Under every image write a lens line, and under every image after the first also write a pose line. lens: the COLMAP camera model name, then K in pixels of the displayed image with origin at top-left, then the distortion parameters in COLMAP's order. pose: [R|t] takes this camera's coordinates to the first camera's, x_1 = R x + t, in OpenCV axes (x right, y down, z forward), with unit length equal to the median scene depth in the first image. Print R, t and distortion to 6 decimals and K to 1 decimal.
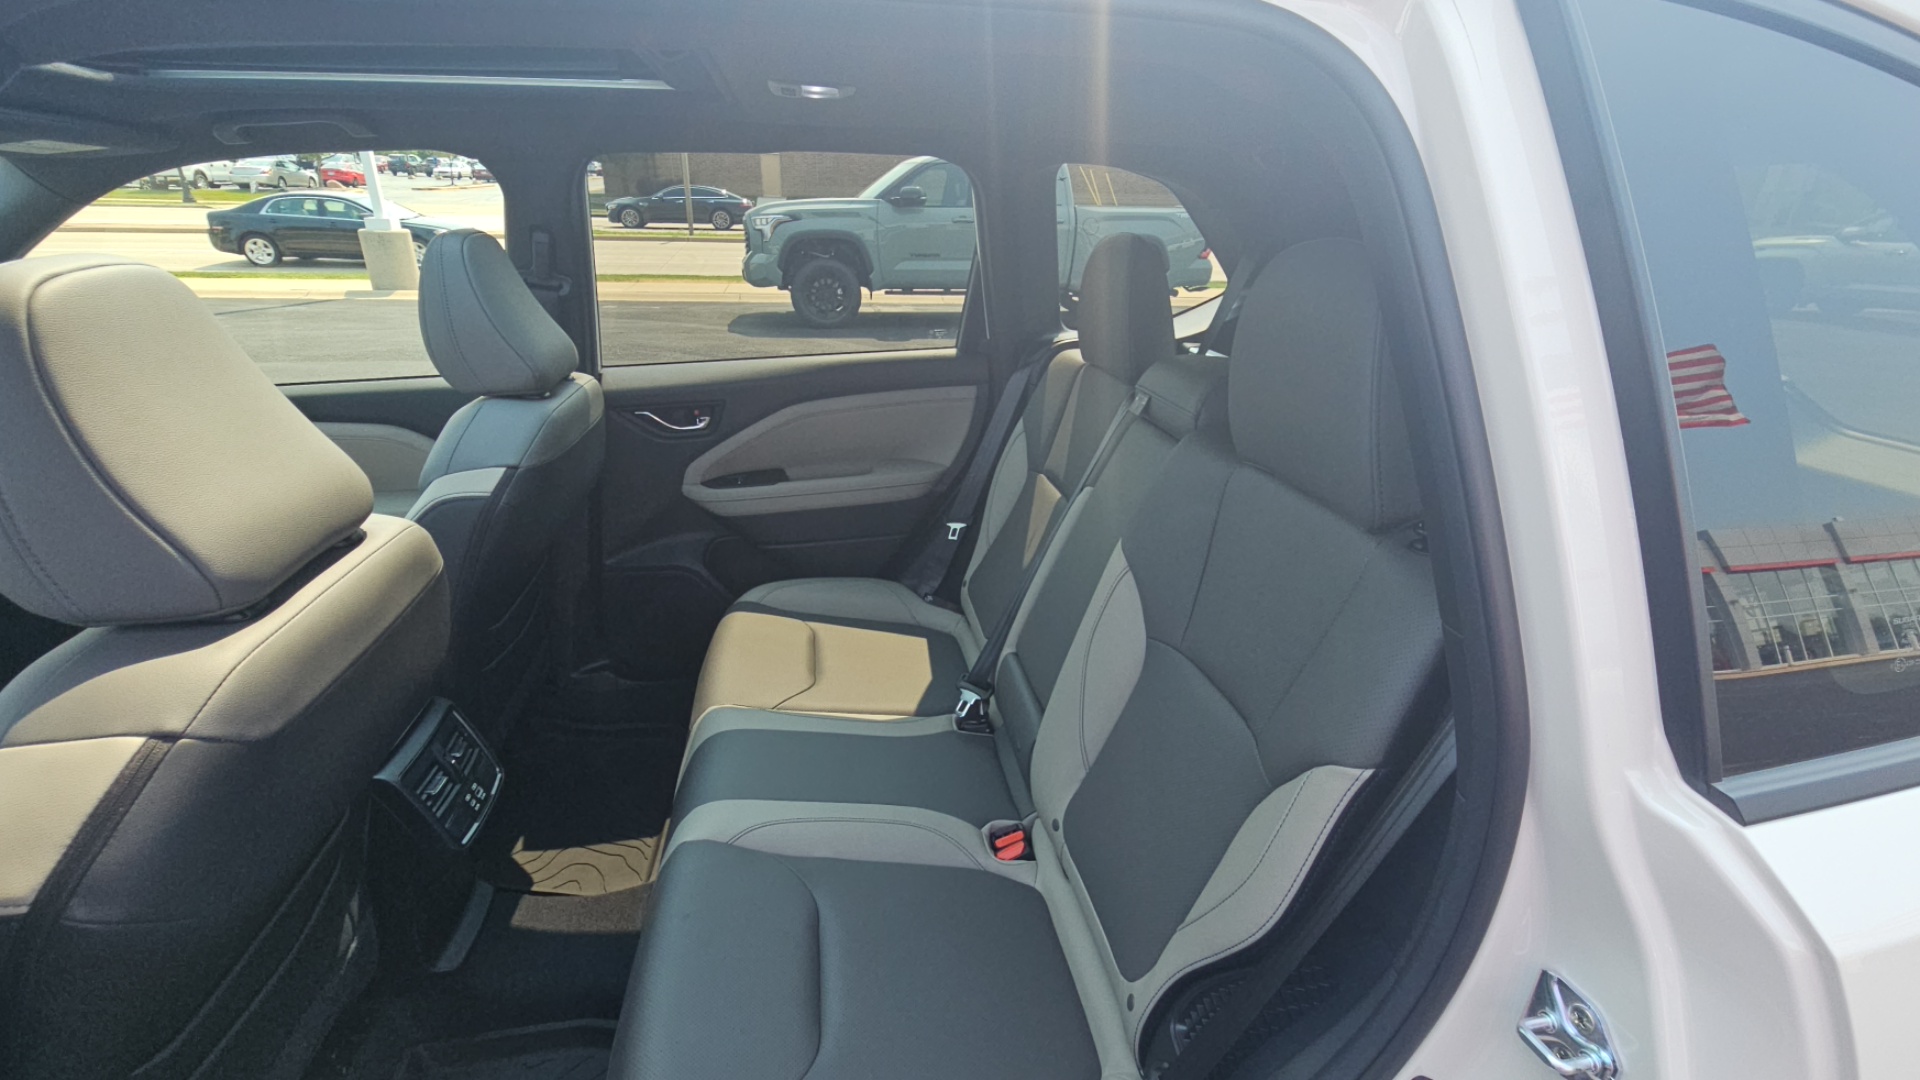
lens RADIAL K [[859.5, 0, 978.1], [0, 859.5, 542.0], [0, 0, 1]] dist [0.007212, -0.006486]
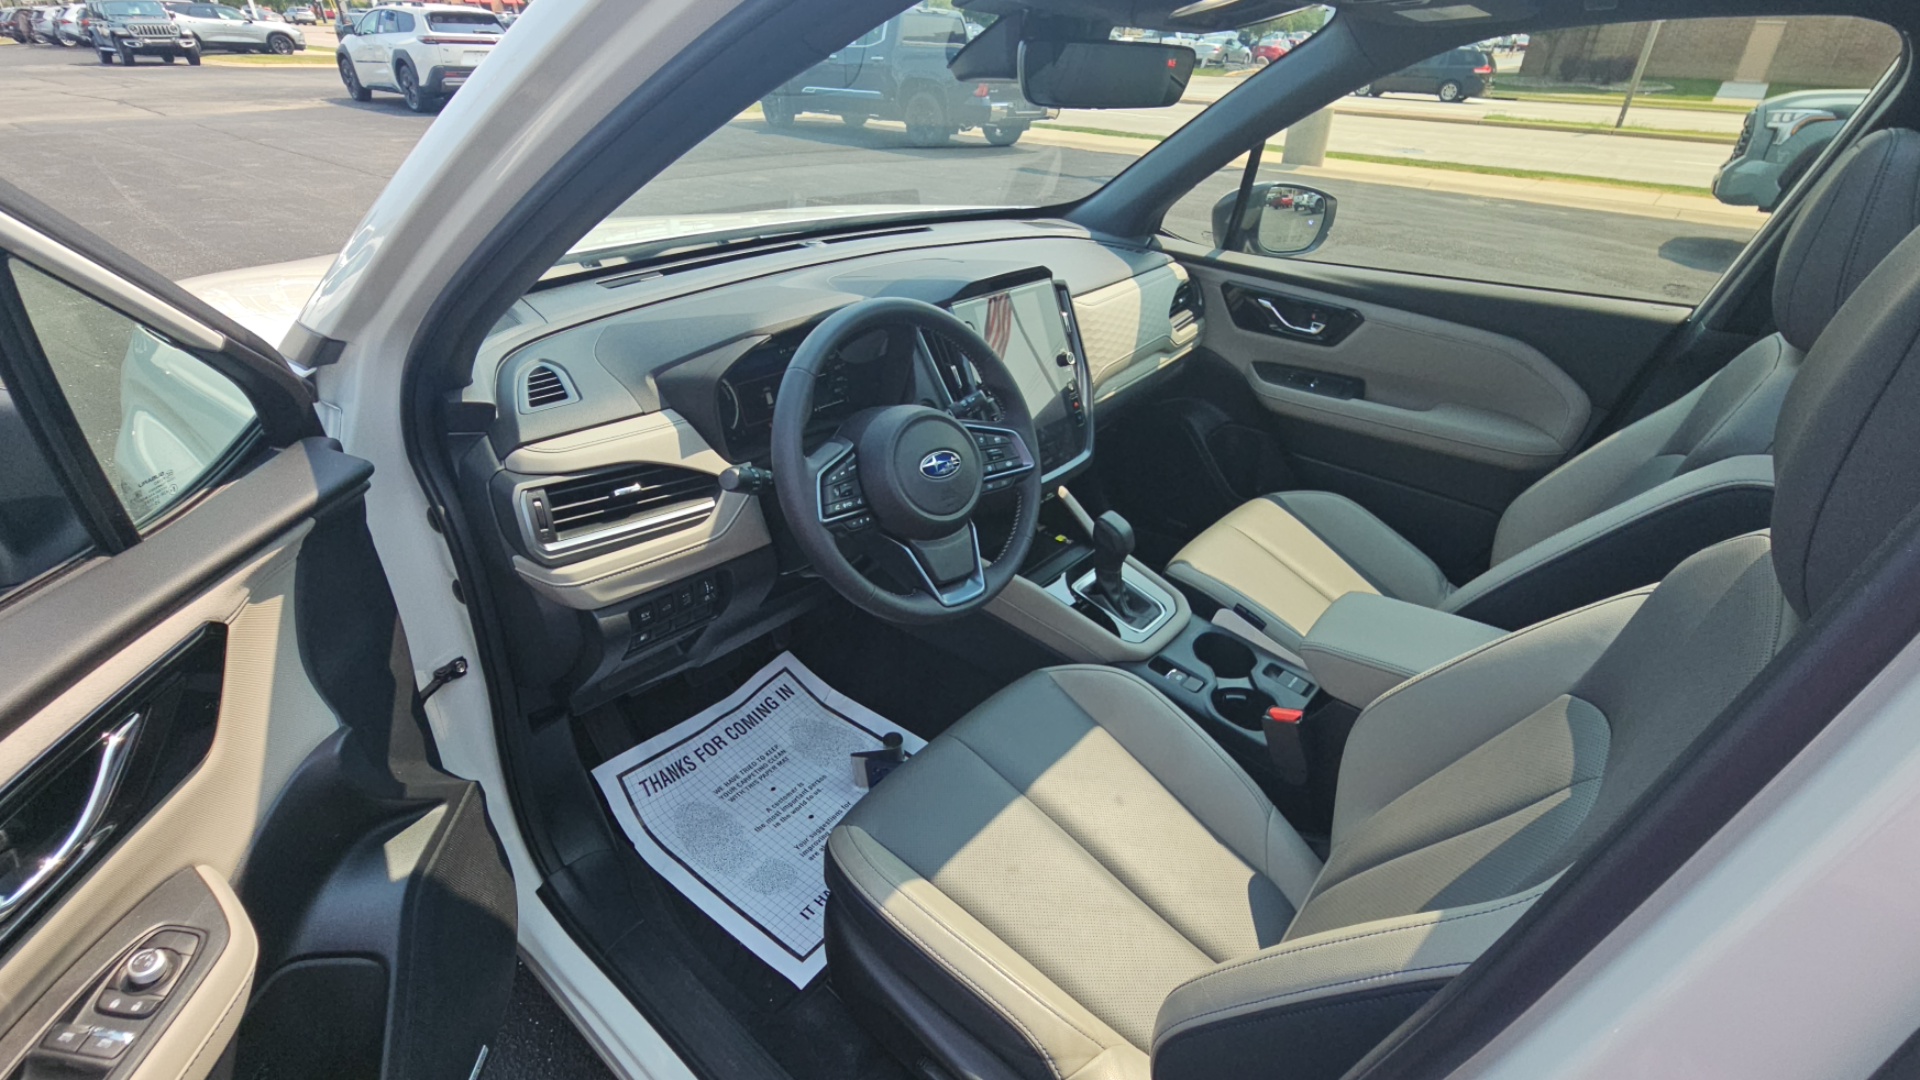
lens RADIAL K [[859.5, 0, 977.4], [0, 859.5, 540.3], [0, 0, 1]] dist [0.007212, -0.006486]
pose [[0.640704, 0.383254, -0.665293, -0.322457], [-0.304782, 0.922265, 0.237770, 0.014786], [0.704703, 0.050429, 0.707708, -0.026947]]
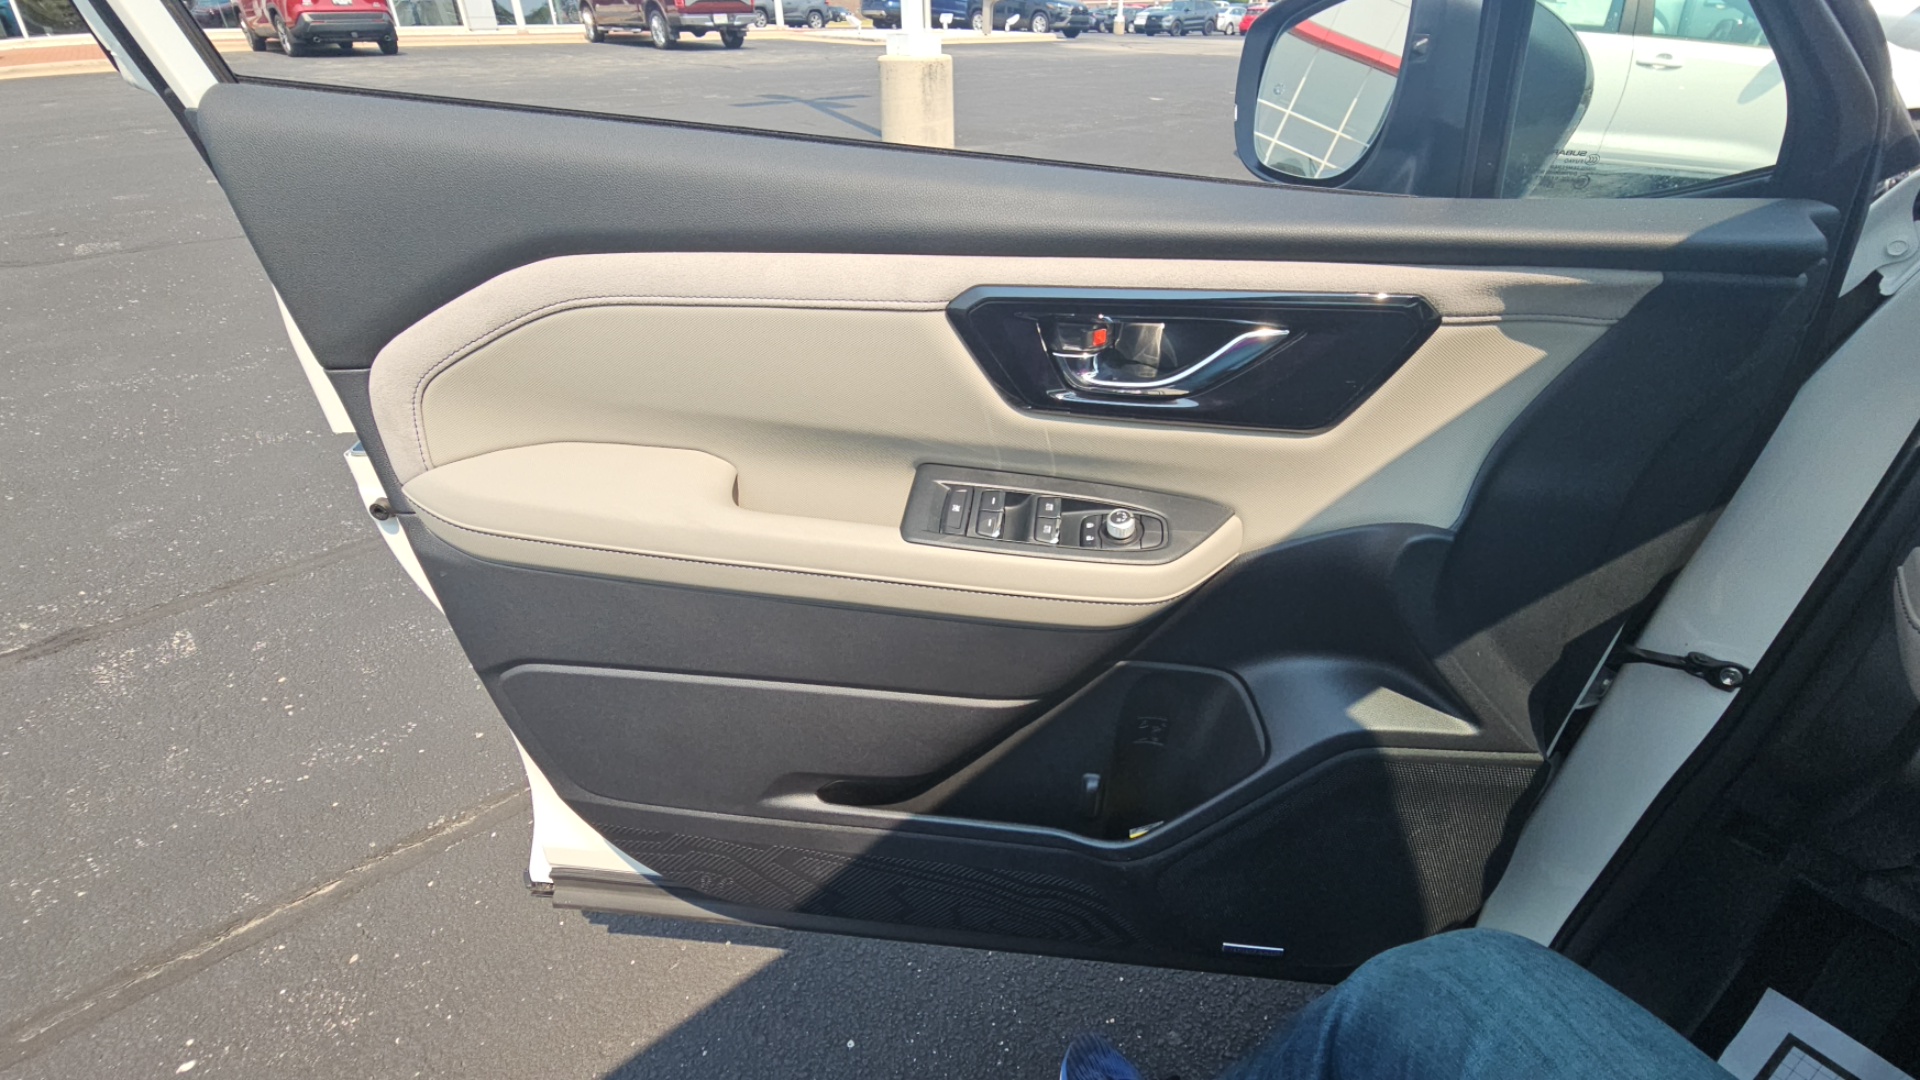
lens RADIAL K [[859.5, 0, 987.3], [0, 859.5, 538.8], [0, 0, 1]] dist [0.007212, -0.006486]
pose [[-0.856164, 0.248411, -0.453072, -0.461792], [-0.217617, 0.621936, 0.752223, 0.085882], [0.468642, 0.742622, -0.478421, 0.118799]]
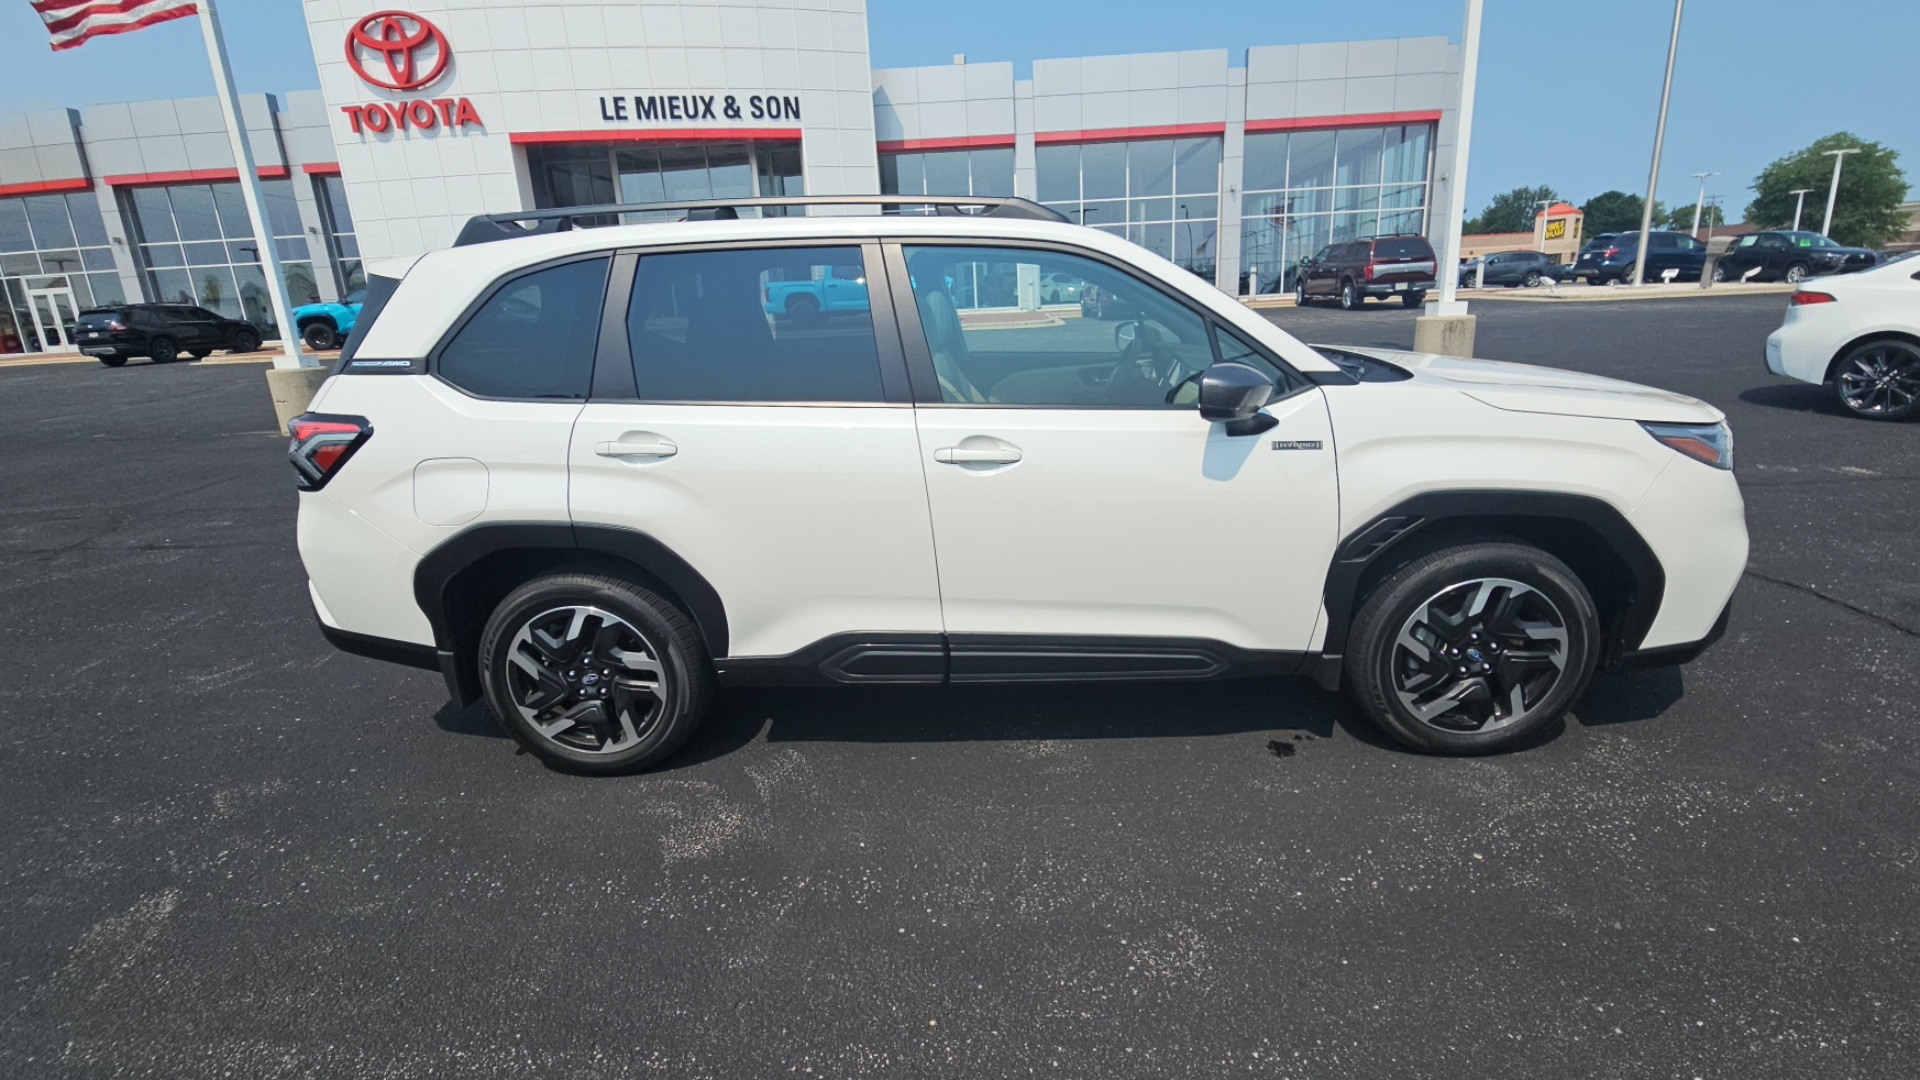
lens RADIAL K [[859.5, 0, 978.7], [0, 859.5, 535.9], [0, 0, 1]] dist [0.007212, -0.006486]
pose [[-0.975175, -0.041305, 0.217548, -0.835558], [0.103887, 0.782273, 0.614212, -0.823178], [-0.195552, 0.621565, -0.758562, 2.019528]]
